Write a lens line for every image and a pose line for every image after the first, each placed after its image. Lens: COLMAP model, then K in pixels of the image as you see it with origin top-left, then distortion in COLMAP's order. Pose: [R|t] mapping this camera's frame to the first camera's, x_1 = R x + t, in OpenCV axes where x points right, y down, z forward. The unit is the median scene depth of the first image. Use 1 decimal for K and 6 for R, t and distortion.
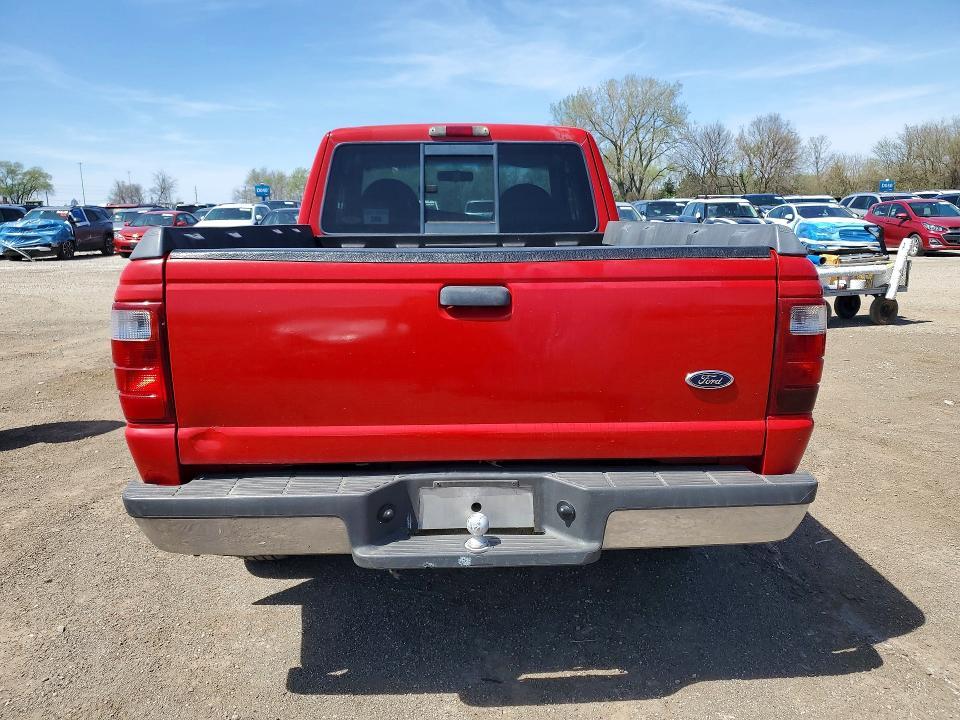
lens RADIAL K [[745.8, 0, 478.1], [0, 745.8, 368.7], [0, 0, 1]] dist [0.004770, -0.001720]
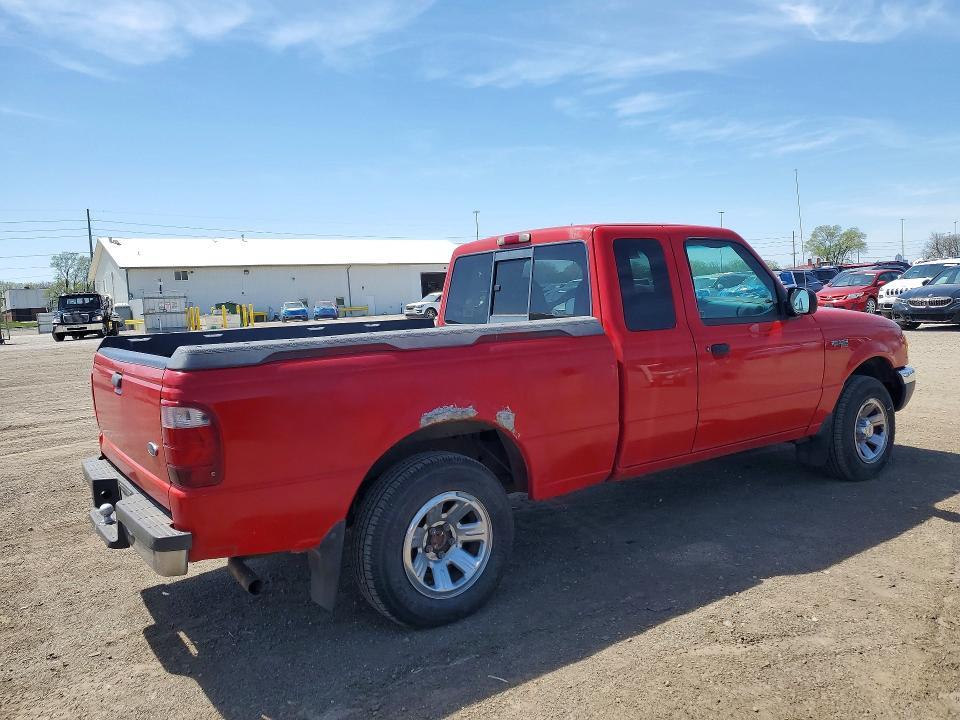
lens RADIAL K [[745.8, 0, 483.4], [0, 745.8, 353.9], [0, 0, 1]] dist [0.004770, -0.001720]
pose [[0.542207, 0.041724, -0.839209, 0.853776], [-0.117692, 0.992691, -0.026686, -0.095654], [0.831962, 0.113238, 0.543154, 0.320463]]
